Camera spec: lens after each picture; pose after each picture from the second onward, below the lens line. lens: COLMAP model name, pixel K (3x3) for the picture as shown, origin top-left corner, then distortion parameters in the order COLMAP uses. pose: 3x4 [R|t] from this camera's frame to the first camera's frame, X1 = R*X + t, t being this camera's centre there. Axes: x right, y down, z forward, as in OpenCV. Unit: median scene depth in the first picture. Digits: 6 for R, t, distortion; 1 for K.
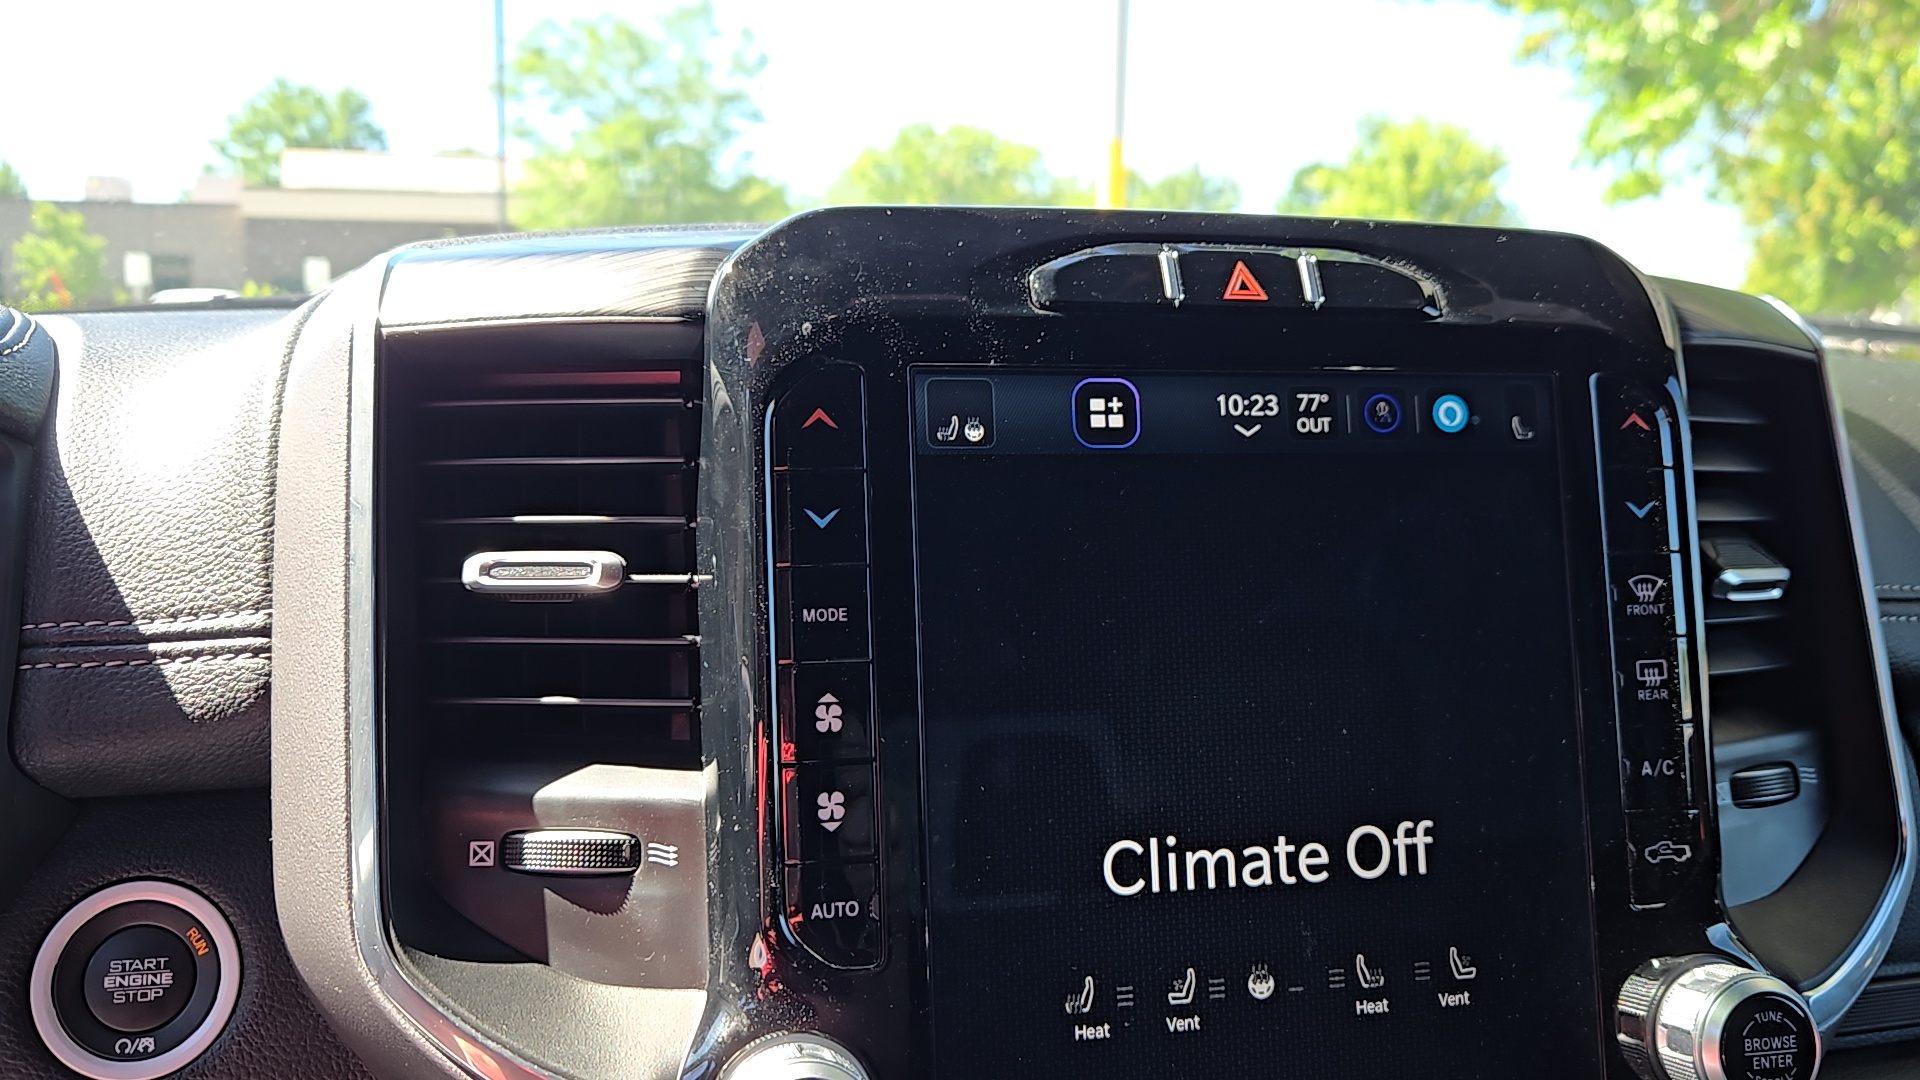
lens RADIAL K [[1630.6, 0, 949.8], [0, 1630.6, 543.1], [0, 0, 1]] dist [-0.012877, -0.001357]
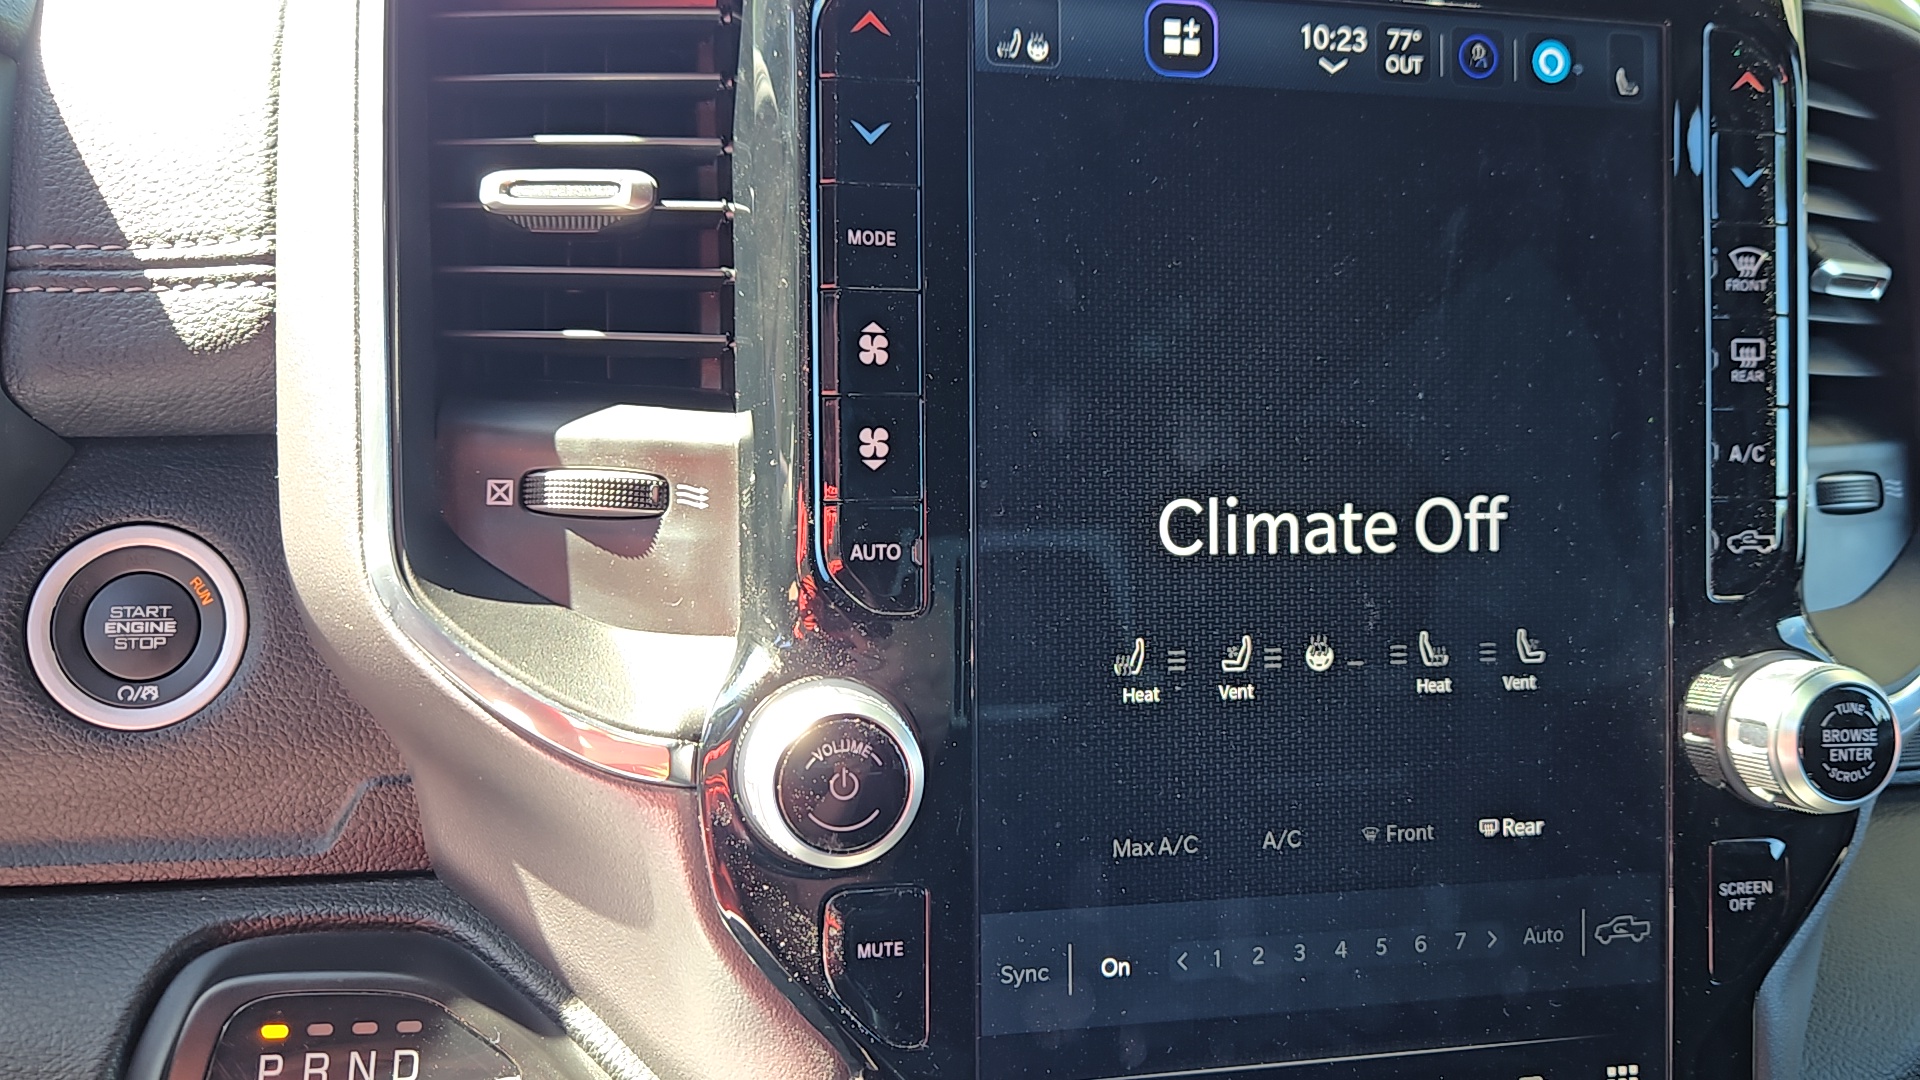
lens RADIAL K [[1630.6, 0, 949.8], [0, 1630.6, 543.1], [0, 0, 1]] dist [-0.012877, -0.001357]
pose [[0.999571, 0.029073, -0.003572, -0.022271], [-0.028569, 0.994557, 0.100196, 0.113491], [0.006466, -0.100051, 0.994961, 0.058199]]
